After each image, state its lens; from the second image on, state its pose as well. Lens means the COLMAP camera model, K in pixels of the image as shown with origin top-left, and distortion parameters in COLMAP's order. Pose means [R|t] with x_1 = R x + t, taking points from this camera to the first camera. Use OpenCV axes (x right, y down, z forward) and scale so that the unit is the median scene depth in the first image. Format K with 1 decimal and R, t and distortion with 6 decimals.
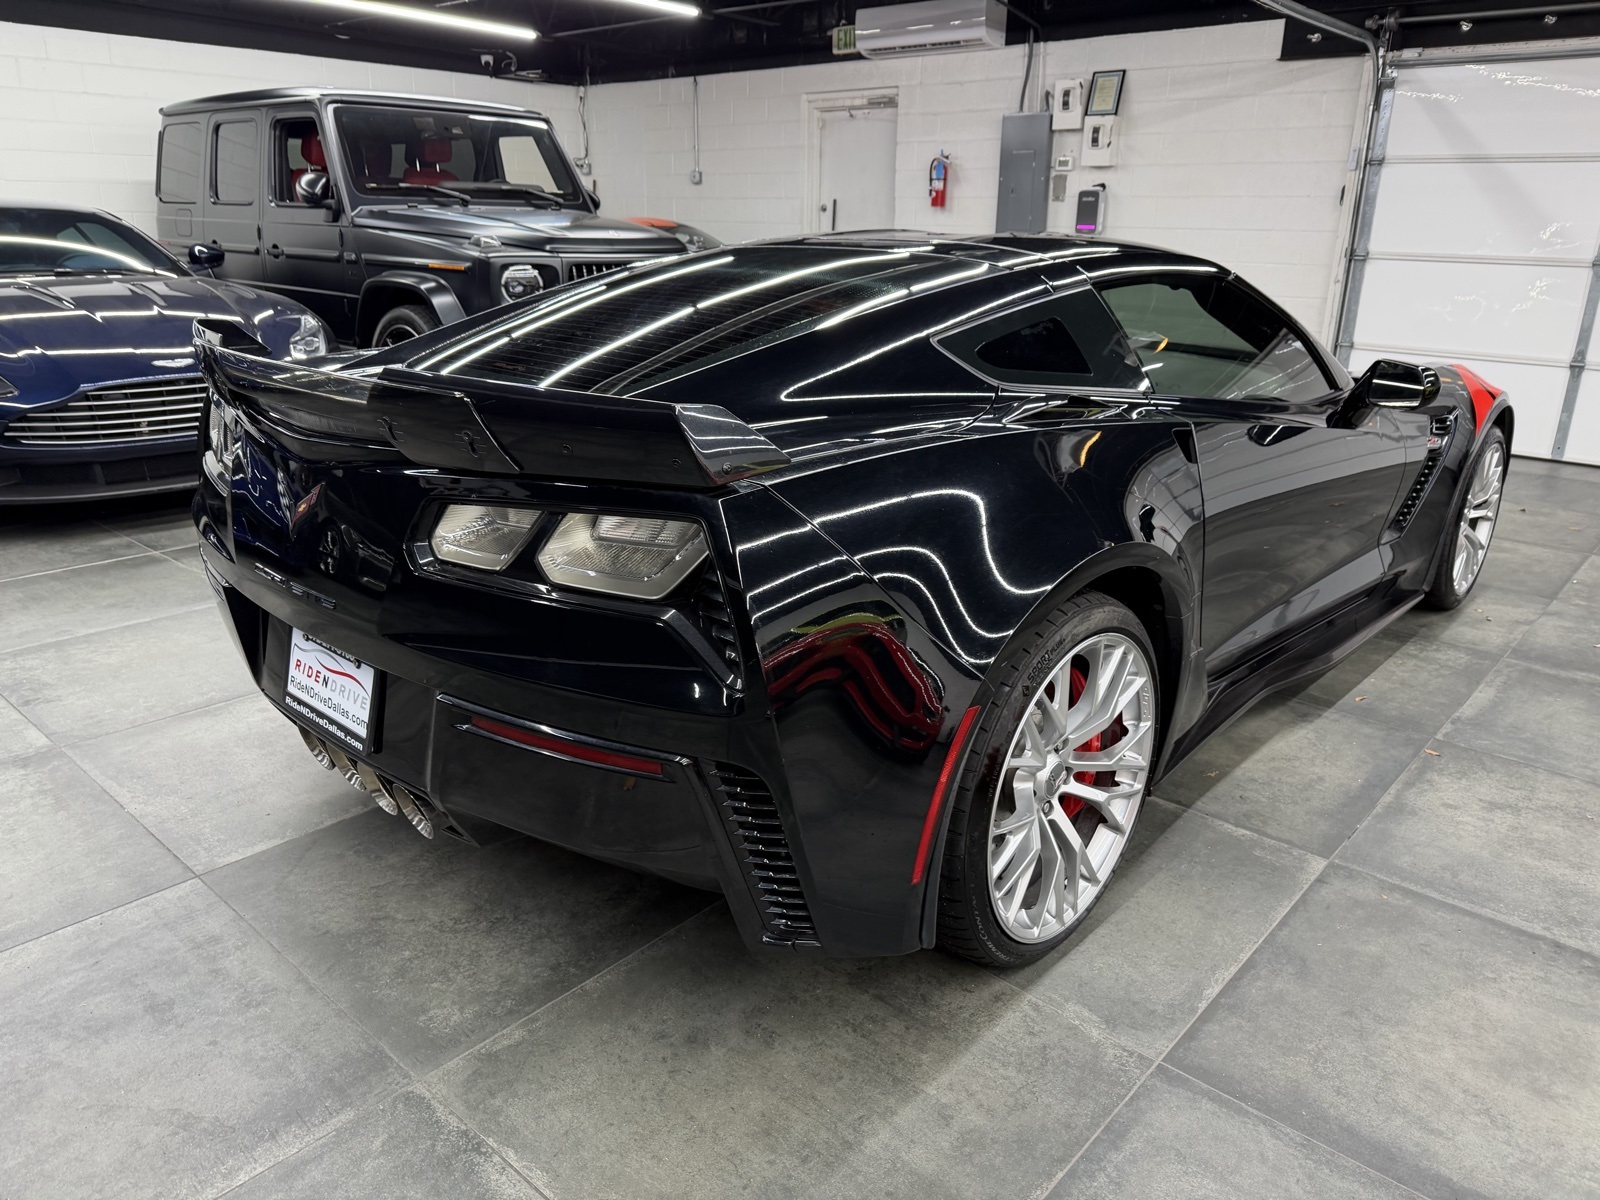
lens RADIAL K [[1129.7, 0, 795.3], [0, 1129.7, 598.7], [0, 0, 1]] dist [0.009945, -0.020143]
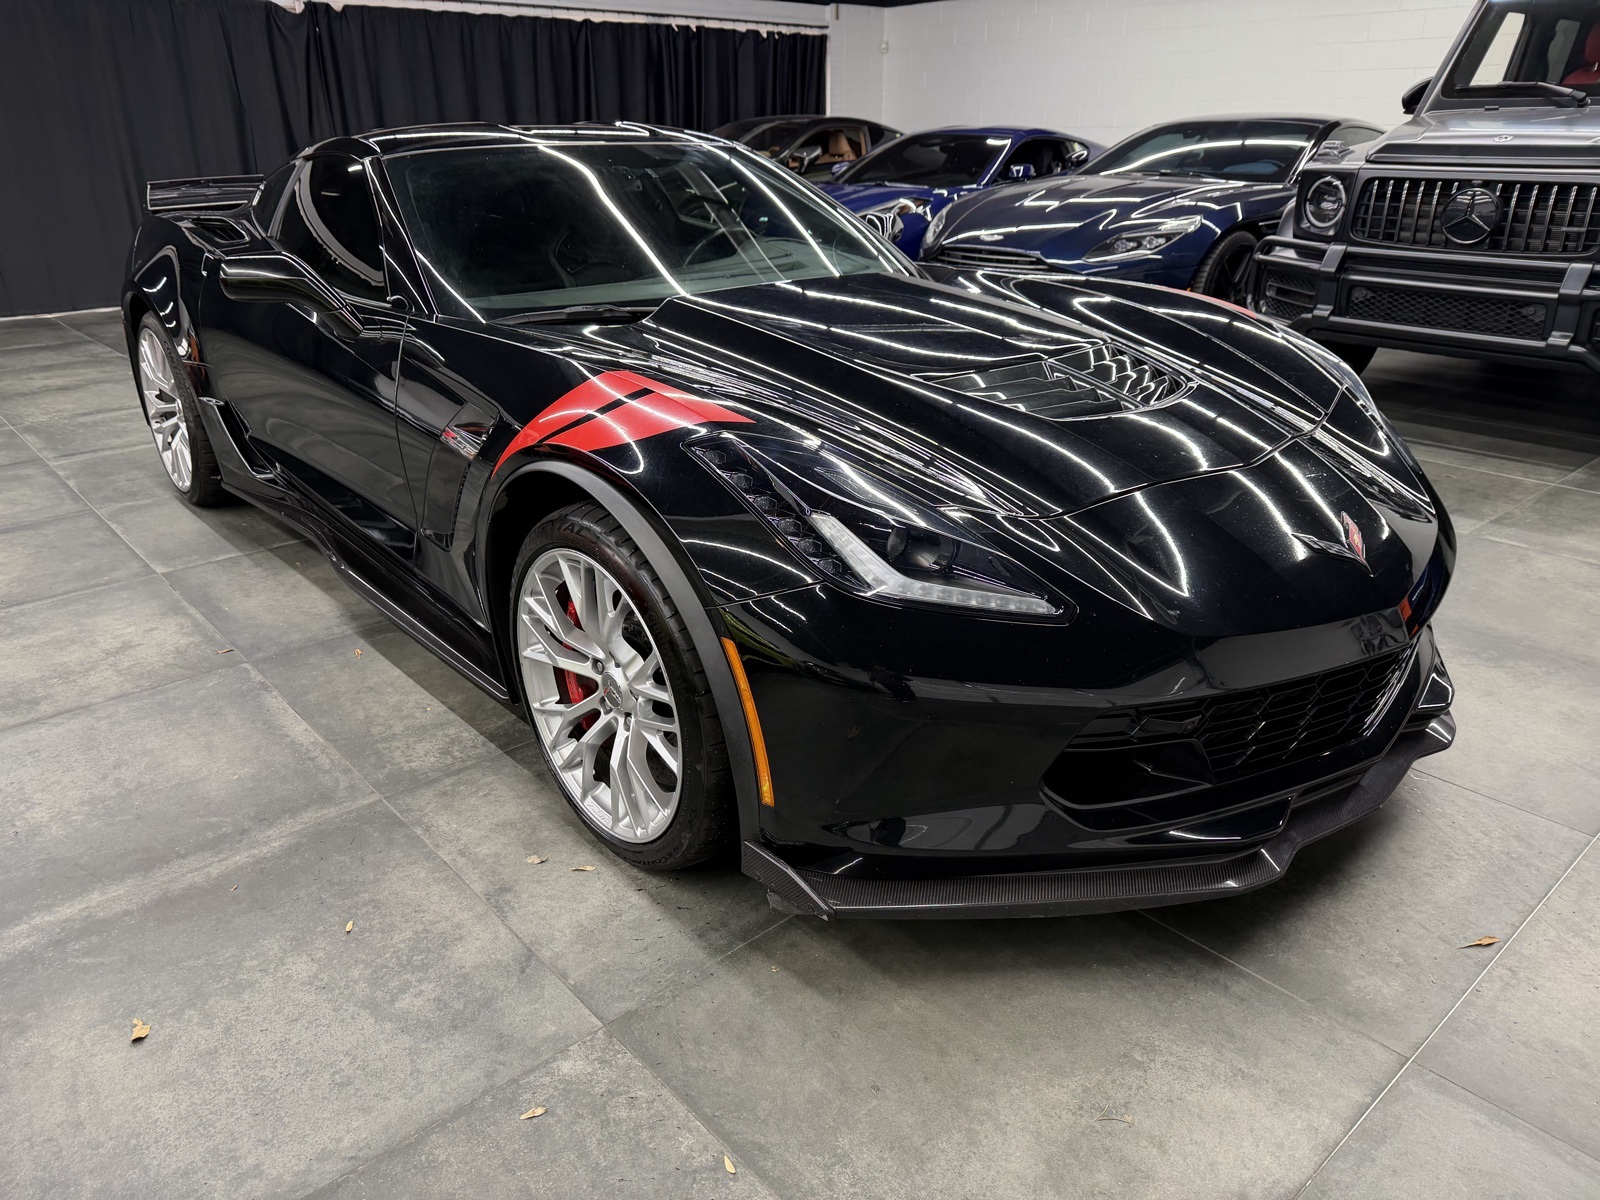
lens RADIAL K [[1129.7, 0, 795.3], [0, 1129.7, 598.7], [0, 0, 1]] dist [0.009945, -0.020143]
pose [[-0.119448, 0.360798, -0.924963, 0.544196], [-0.311284, 0.871050, 0.379967, -0.168941], [0.942780, 0.333312, 0.008266, 0.560999]]
